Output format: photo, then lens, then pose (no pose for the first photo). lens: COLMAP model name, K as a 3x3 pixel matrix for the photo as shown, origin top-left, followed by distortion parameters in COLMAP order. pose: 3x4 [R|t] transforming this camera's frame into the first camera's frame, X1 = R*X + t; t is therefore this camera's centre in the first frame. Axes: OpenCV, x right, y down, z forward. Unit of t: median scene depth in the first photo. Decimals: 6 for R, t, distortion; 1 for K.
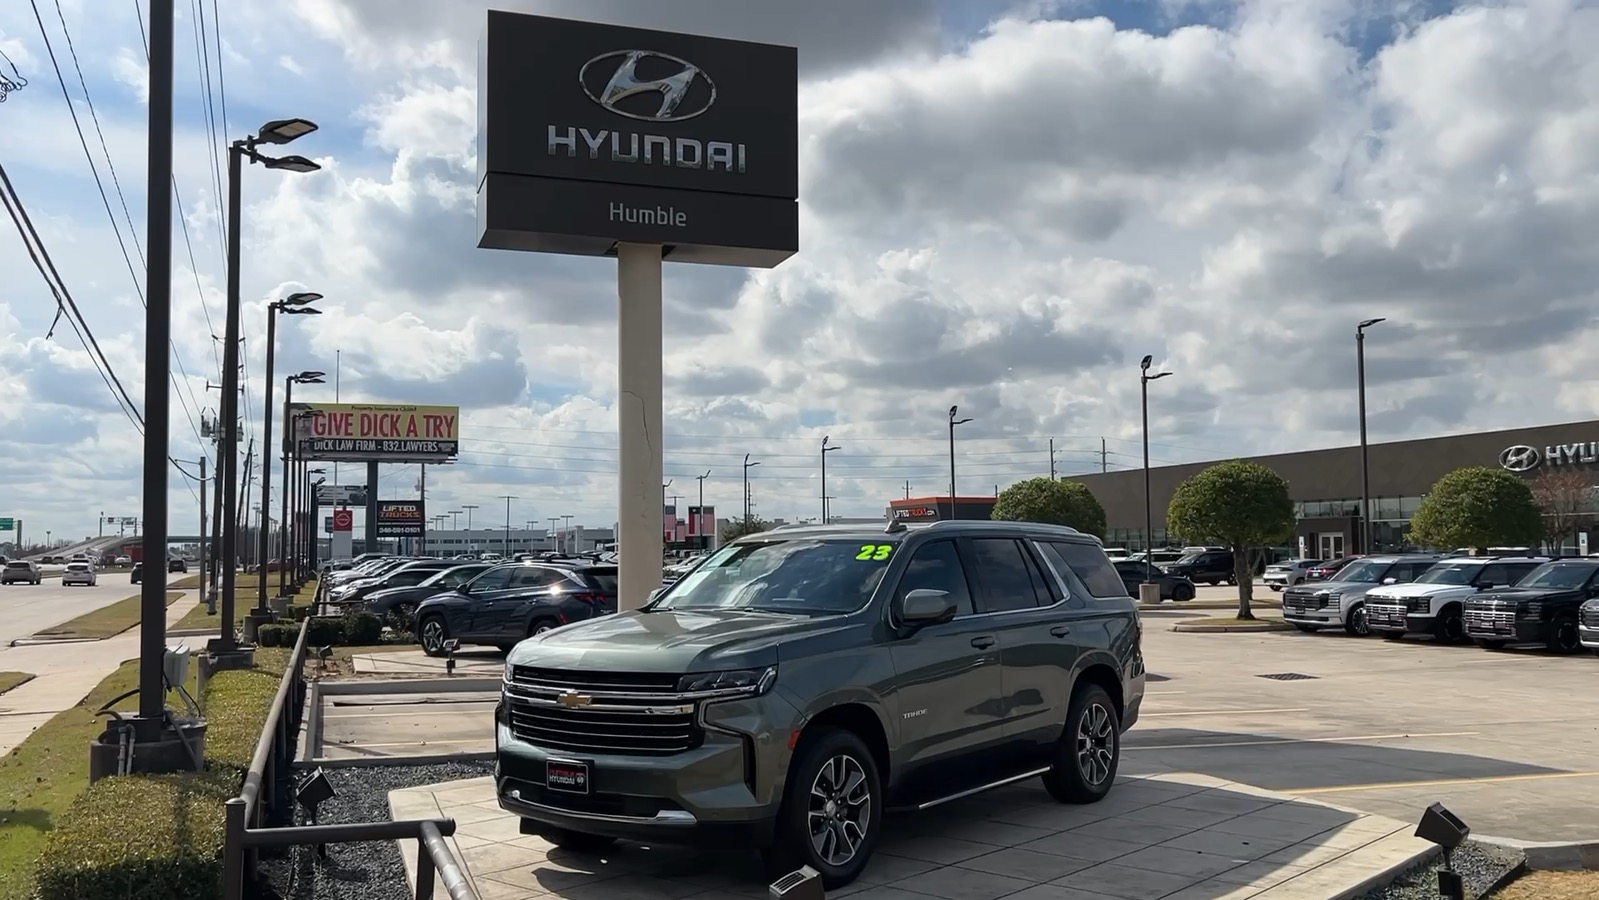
lens RADIAL K [[1373.7, 0, 800.4], [0, 1373.7, 445.9], [0, 0, 1]] dist [0.069178, -0.105503]
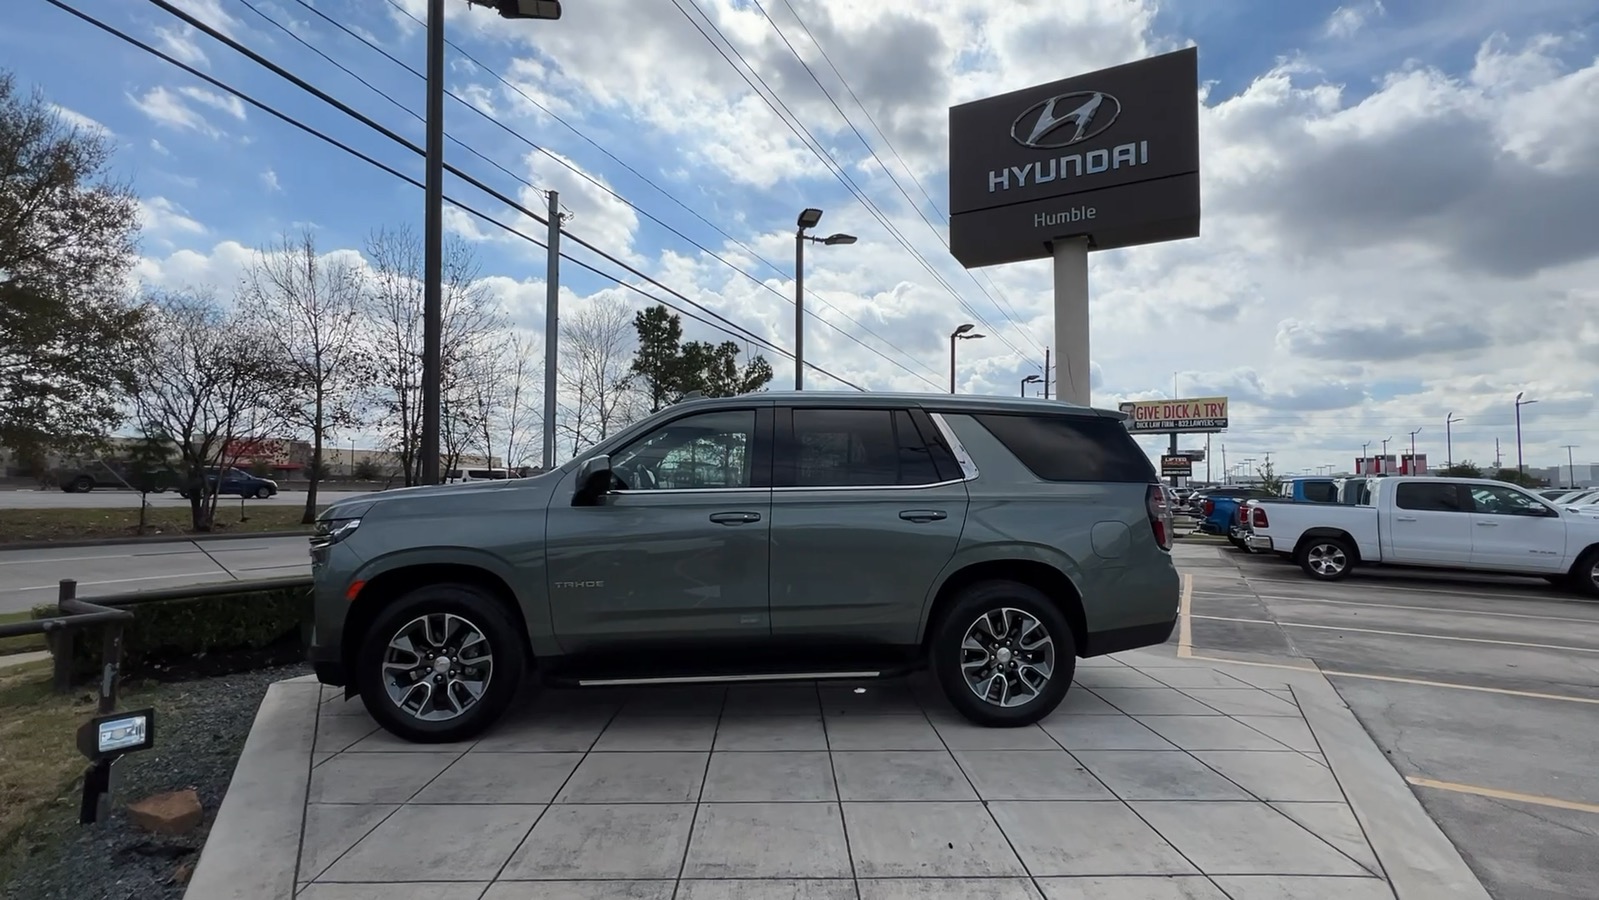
lens RADIAL K [[730.6, 0, 799.2], [0, 730.6, 453.6], [0, 0, 1]] dist [-0.000247, -0.000434]
pose [[0.679882, -0.026566, -0.732840, 0.223290], [0.047627, 0.998833, 0.007977, 0.043883], [0.731773, -0.040327, 0.680354, 0.311886]]
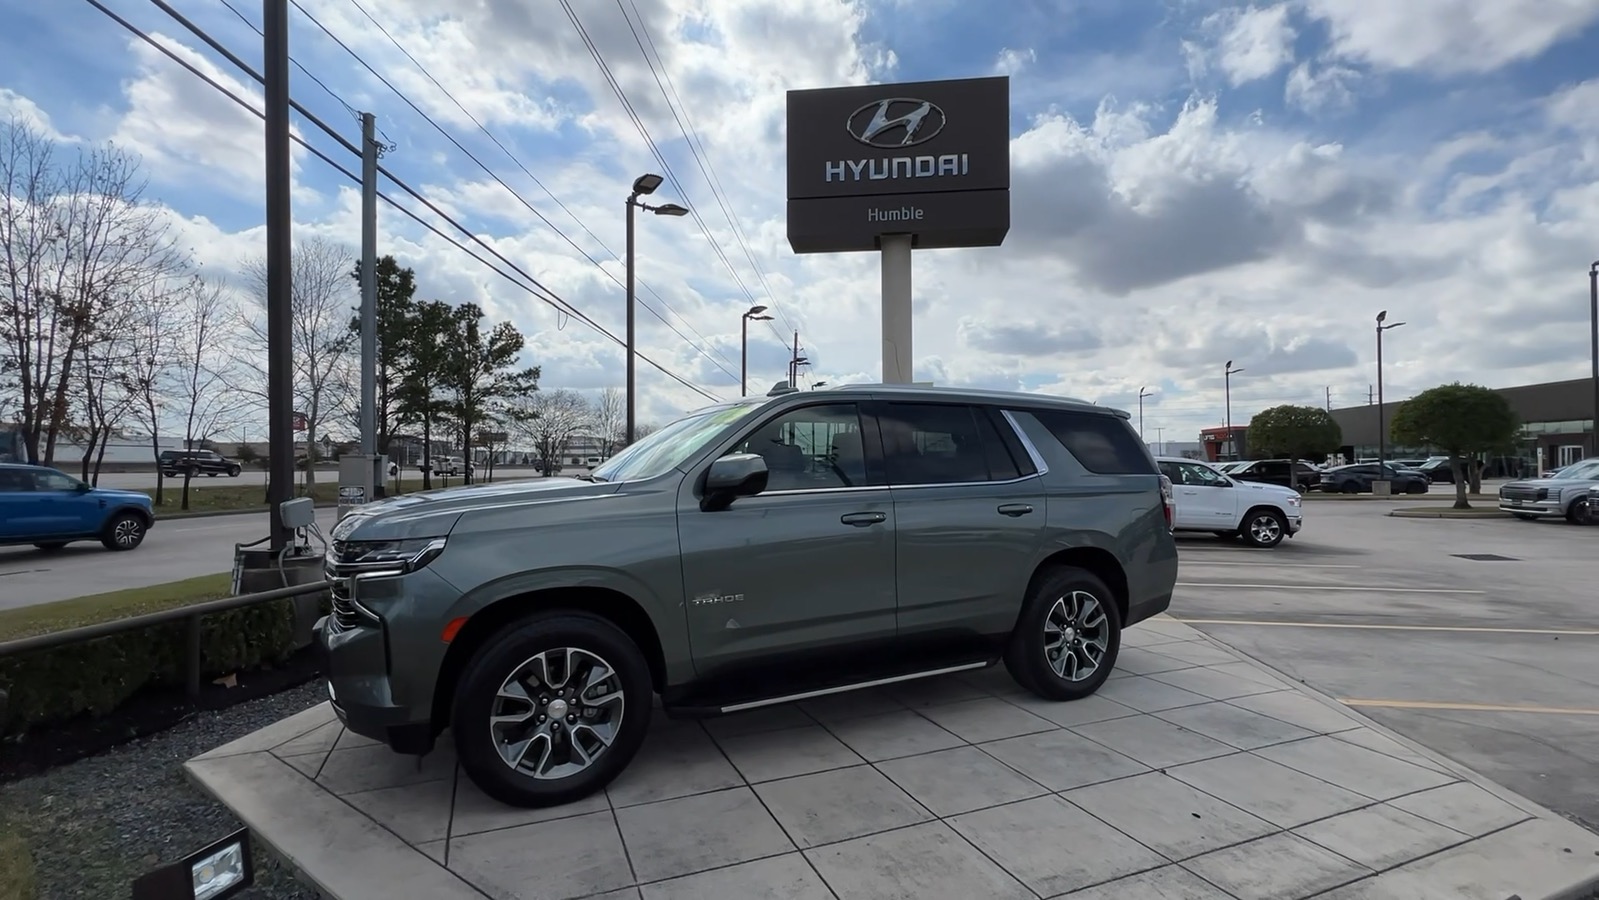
lens RADIAL K [[730.6, 0, 799.6], [0, 730.6, 455.2], [0, 0, 1]] dist [-0.000247, -0.000434]
pose [[0.898071, -0.002497, -0.439844, 0.130069], [0.031821, 0.997732, 0.059308, 0.033219], [0.438698, -0.067259, 0.896114, 0.254030]]
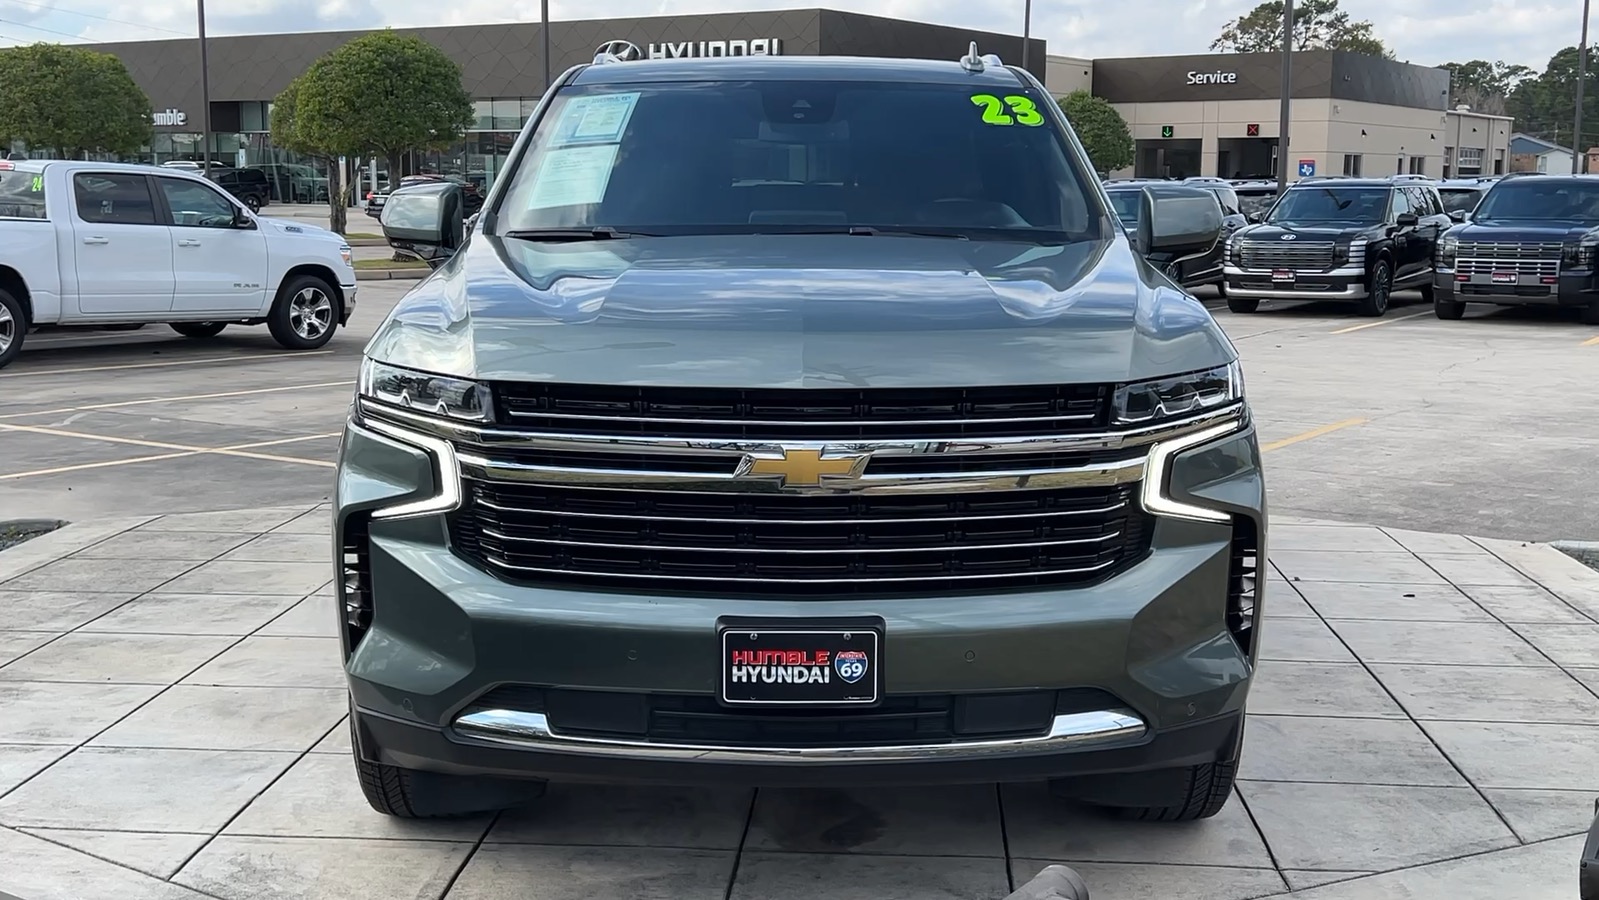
lens RADIAL K [[1844.7, 0, 797.1], [0, 1844.7, 443.6], [0, 0, 1]] dist [0.022705, 0.000000]
pose [[0.797147, -0.071091, 0.599586, -0.170102], [-0.062465, 0.978005, 0.199006, 0.028821], [-0.600546, -0.196091, 0.775173, 0.225373]]
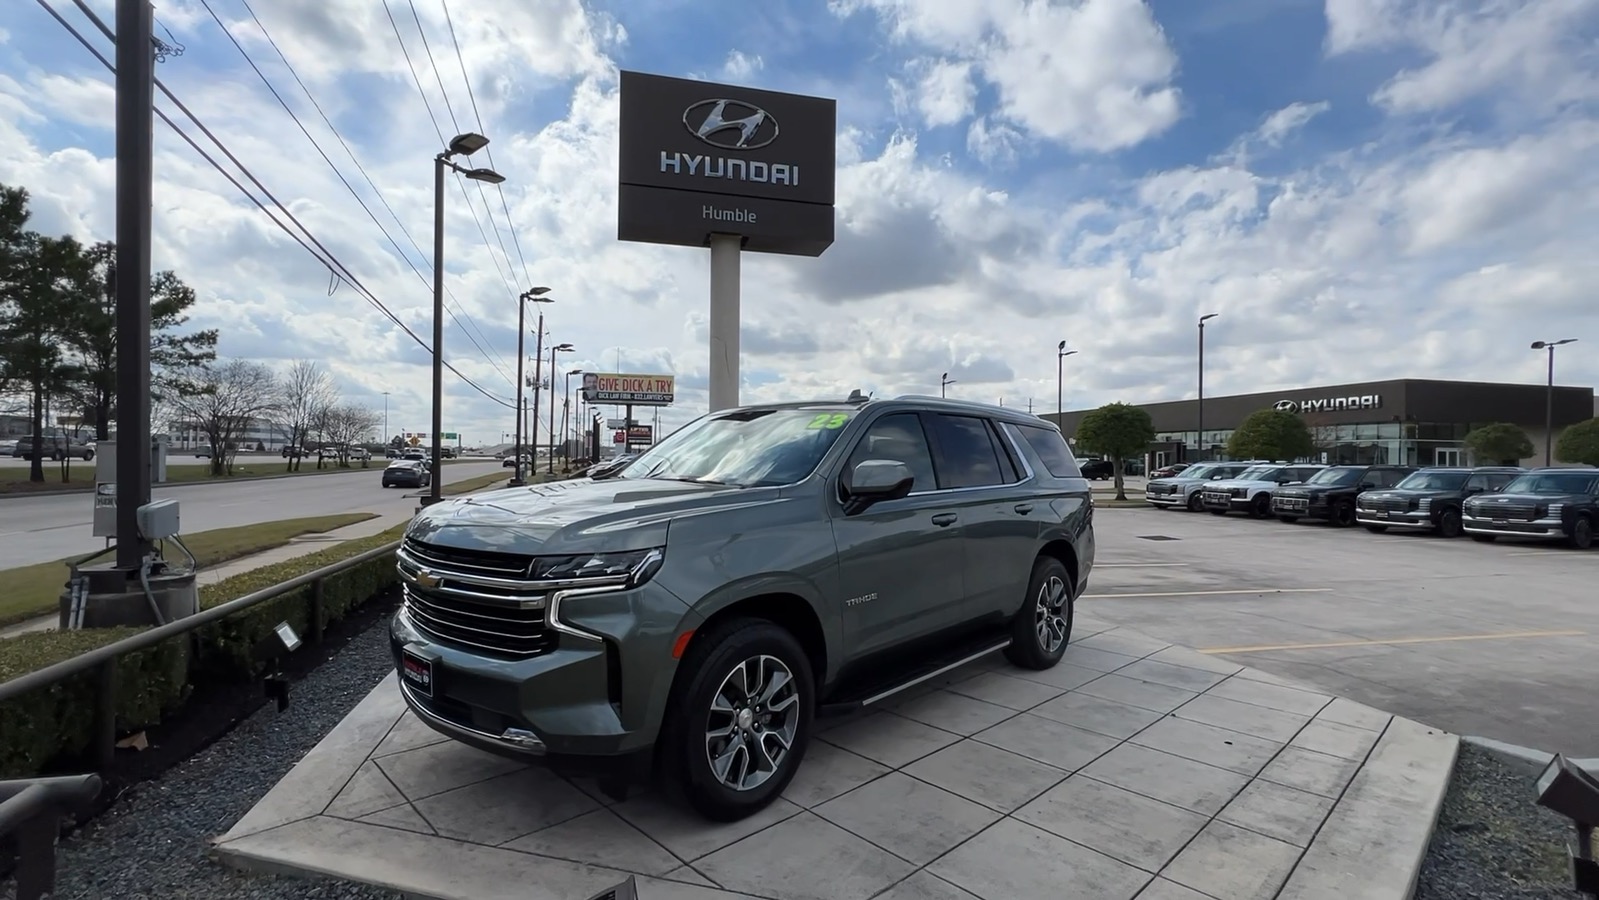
lens RADIAL K [[730.6, 0, 800.9], [0, 730.6, 464.4], [0, 0, 1]] dist [-0.000247, -0.000434]
pose [[0.996286, 0.019535, -0.083864, 0.033121], [-0.012329, 0.996254, 0.085590, 0.027005], [0.085222, -0.084238, 0.992795, 0.215487]]
